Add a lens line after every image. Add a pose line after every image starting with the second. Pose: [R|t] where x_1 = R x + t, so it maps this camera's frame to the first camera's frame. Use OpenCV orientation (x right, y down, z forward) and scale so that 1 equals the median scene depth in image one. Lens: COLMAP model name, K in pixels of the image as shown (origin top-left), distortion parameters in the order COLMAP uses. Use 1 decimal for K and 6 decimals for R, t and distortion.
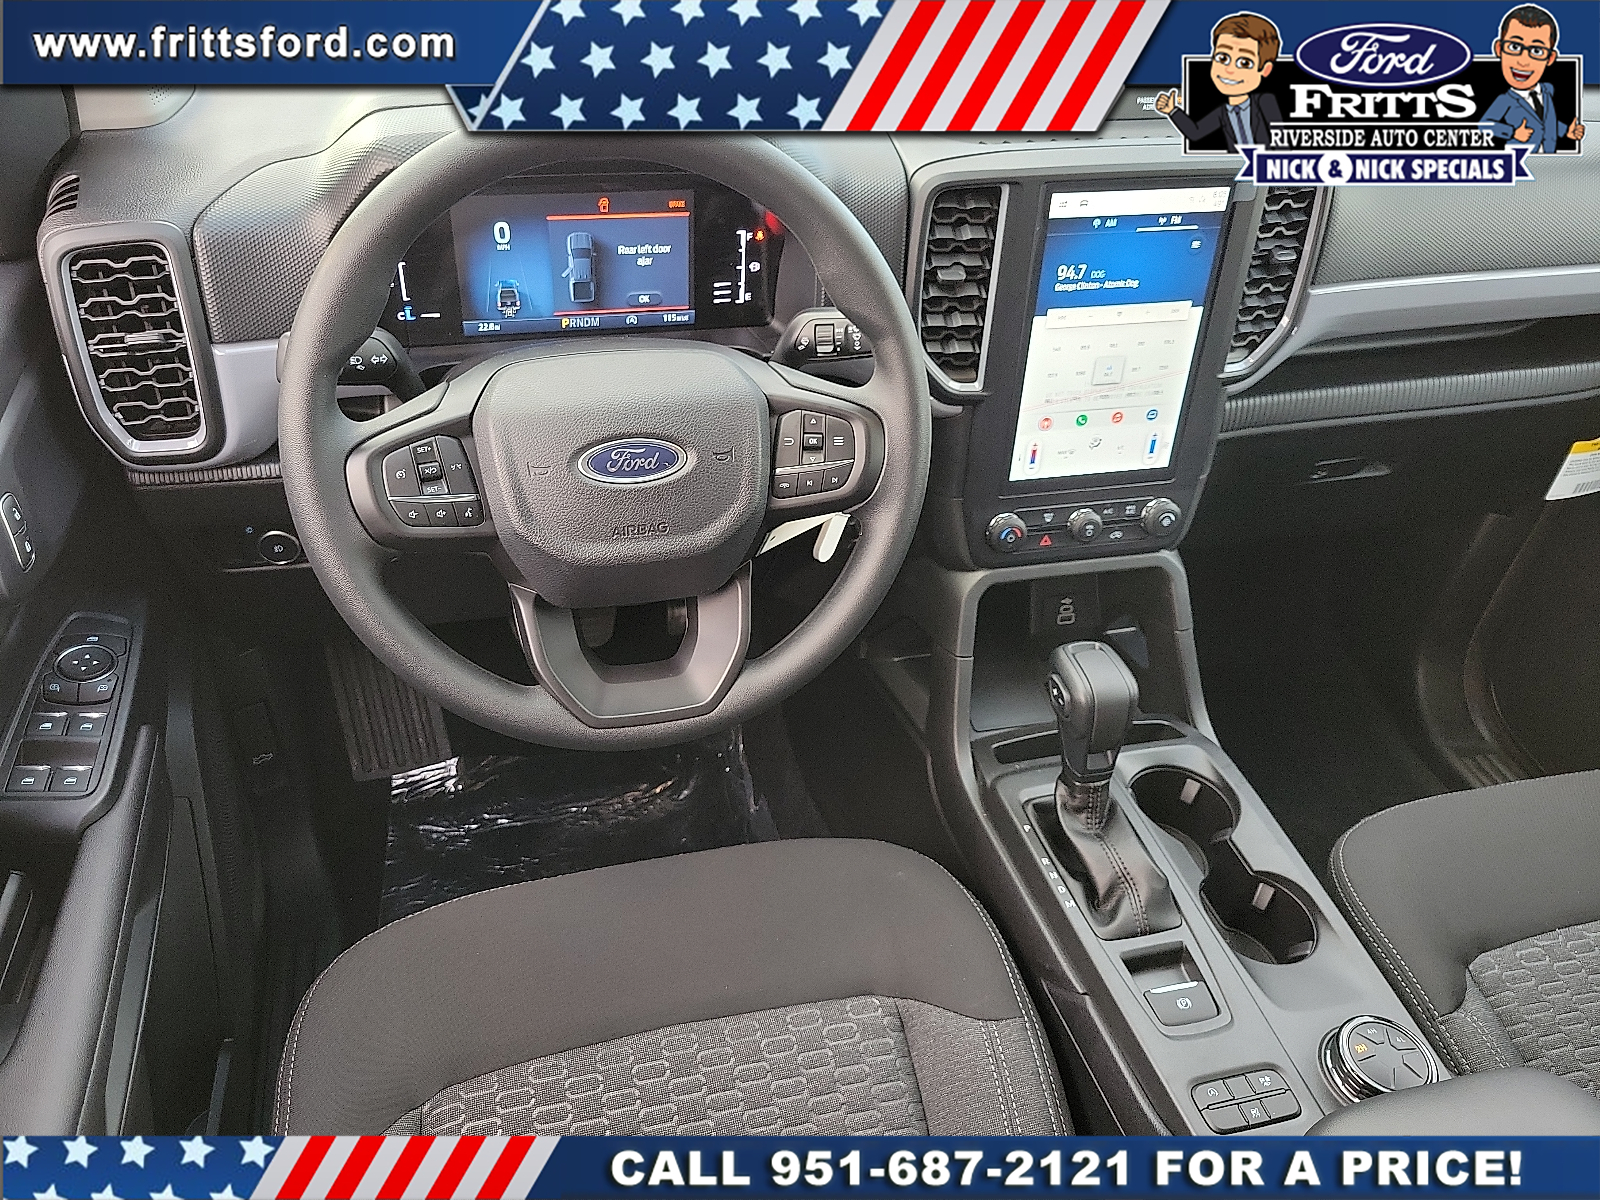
lens RADIAL K [[1219.0, 0, 801.6], [0, 1219.0, 579.6], [0, 0, 1]] dist [-0.003306, 0.000277]
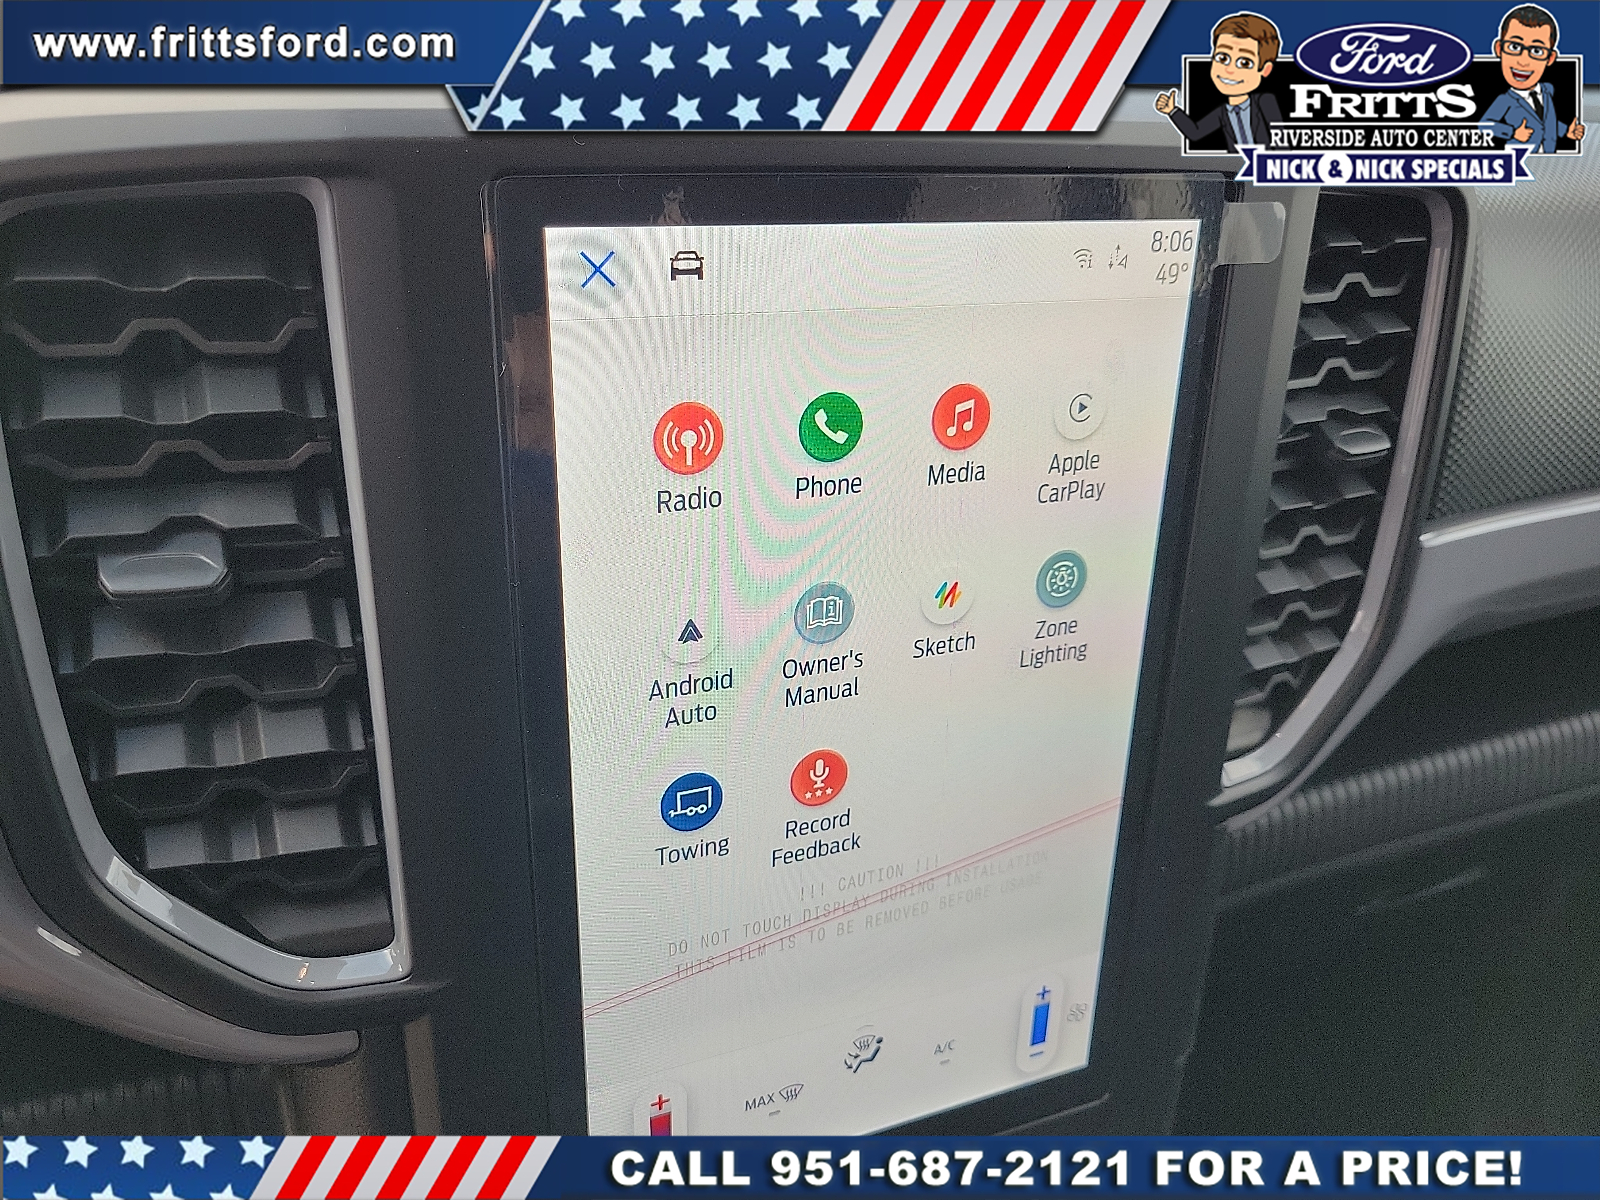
lens RADIAL K [[1227.0, 0, 800.0], [0, 1227.0, 600.0], [0, 0, 1]] dist [-0.001994, -0.000710]
pose [[0.989412, -0.066767, 0.128862, 0.212662], [0.089806, 0.979150, -0.182210, -0.187634], [-0.114010, 0.191854, 0.974779, 0.745028]]
